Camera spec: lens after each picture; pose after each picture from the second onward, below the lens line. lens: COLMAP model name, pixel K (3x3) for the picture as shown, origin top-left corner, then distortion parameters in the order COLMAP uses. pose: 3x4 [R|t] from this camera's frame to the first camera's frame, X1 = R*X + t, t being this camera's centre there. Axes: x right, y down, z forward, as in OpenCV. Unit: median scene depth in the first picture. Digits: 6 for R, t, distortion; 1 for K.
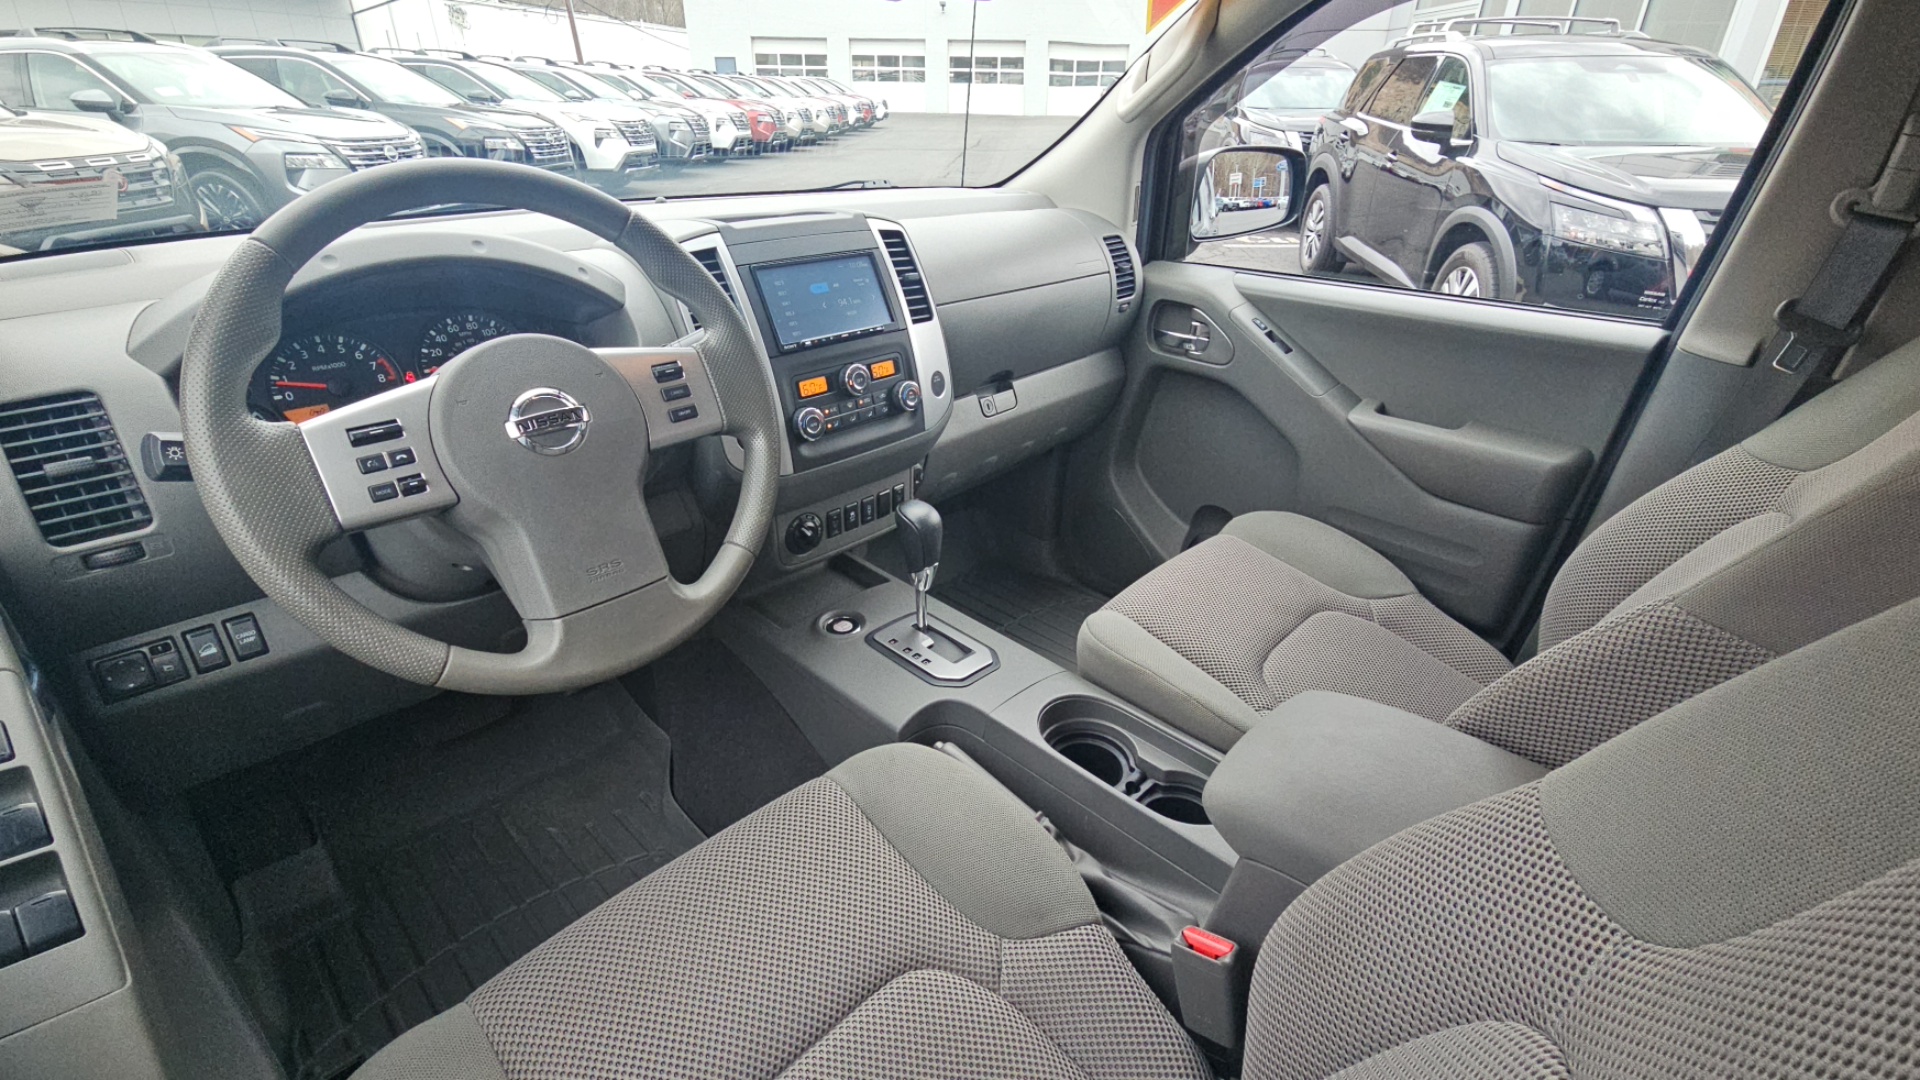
lens RADIAL K [[856.1, 0, 949.0], [0, 856.1, 546.4], [0, 0, 1]] dist [0.013771, -0.010323]
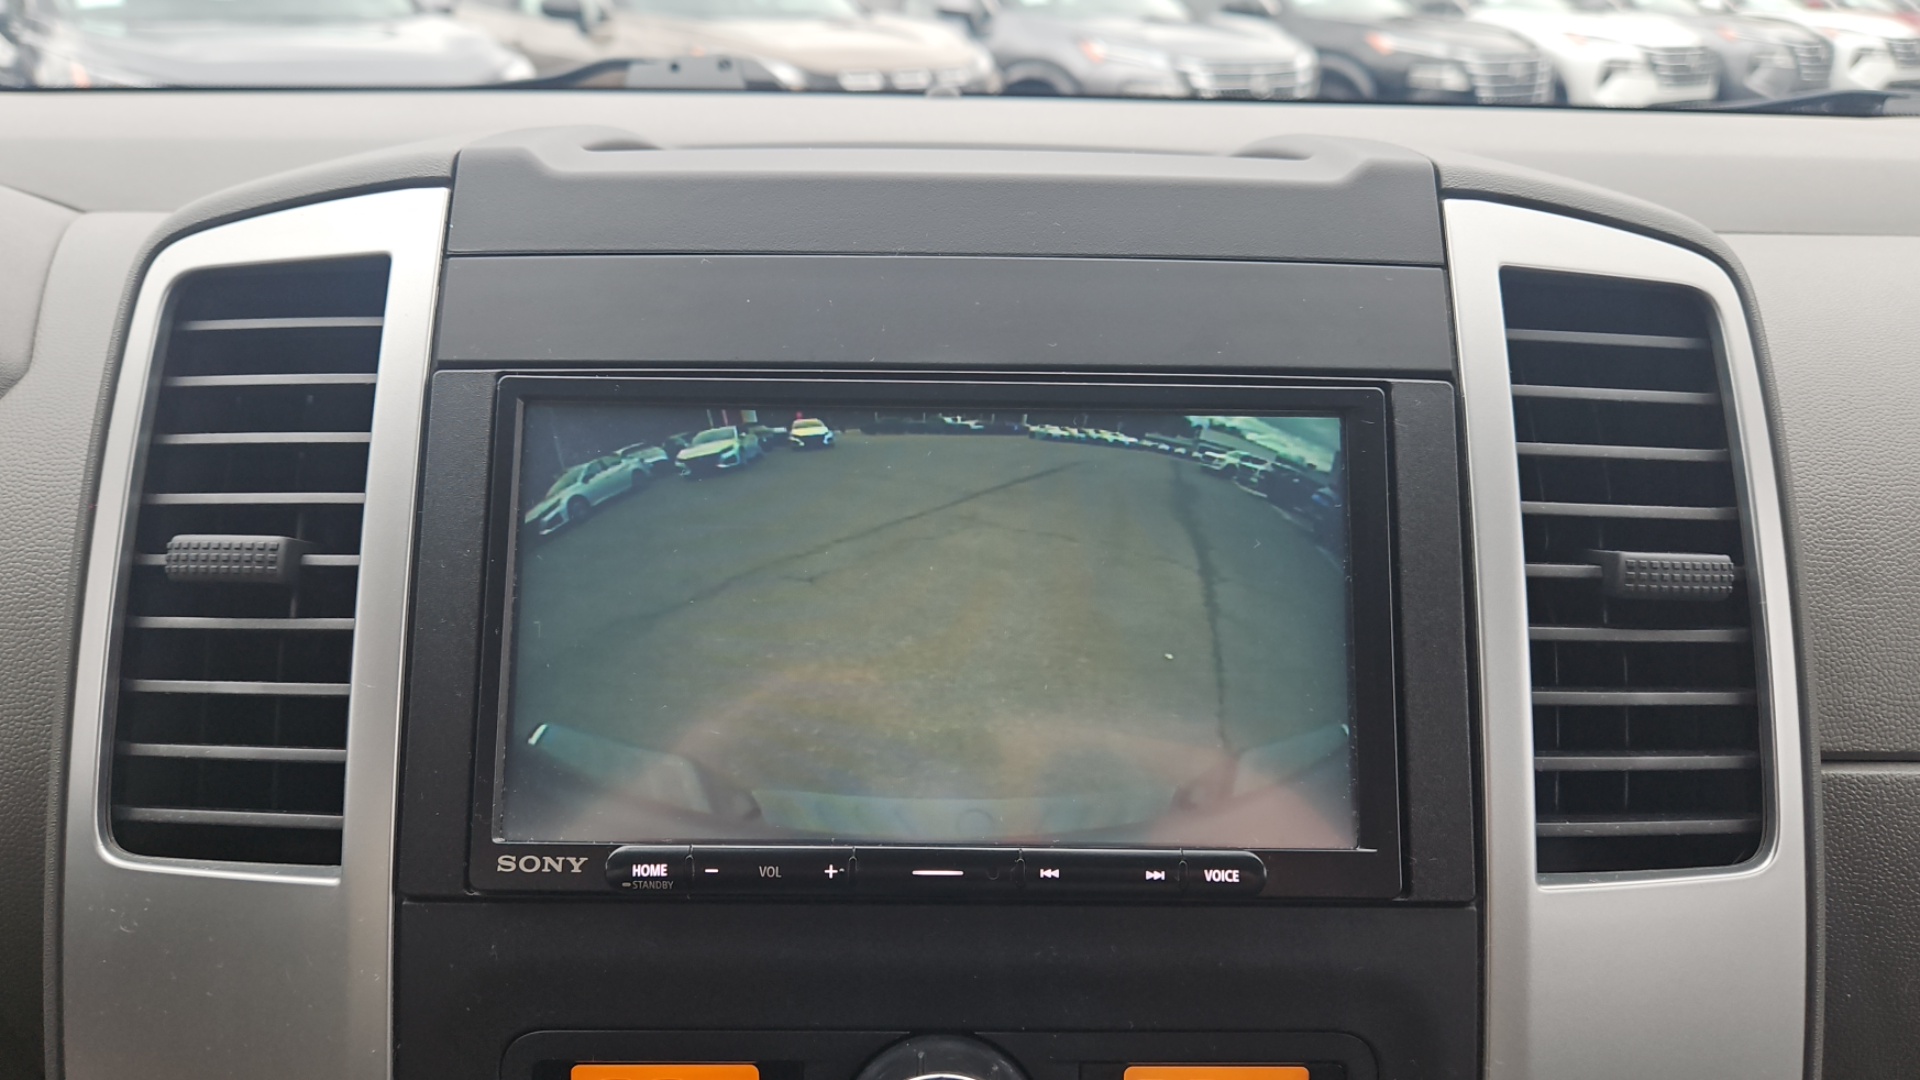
lens RADIAL K [[1474.3, 0, 958.4], [0, 1474.3, 540.1], [0, 0, 1]] dist [0.028286, -0.031640]
pose [[0.712563, 0.234664, -0.661201, 0.037996], [-0.327110, 0.944830, -0.017194, -0.240766], [0.620687, 0.228537, 0.750012, 0.626489]]
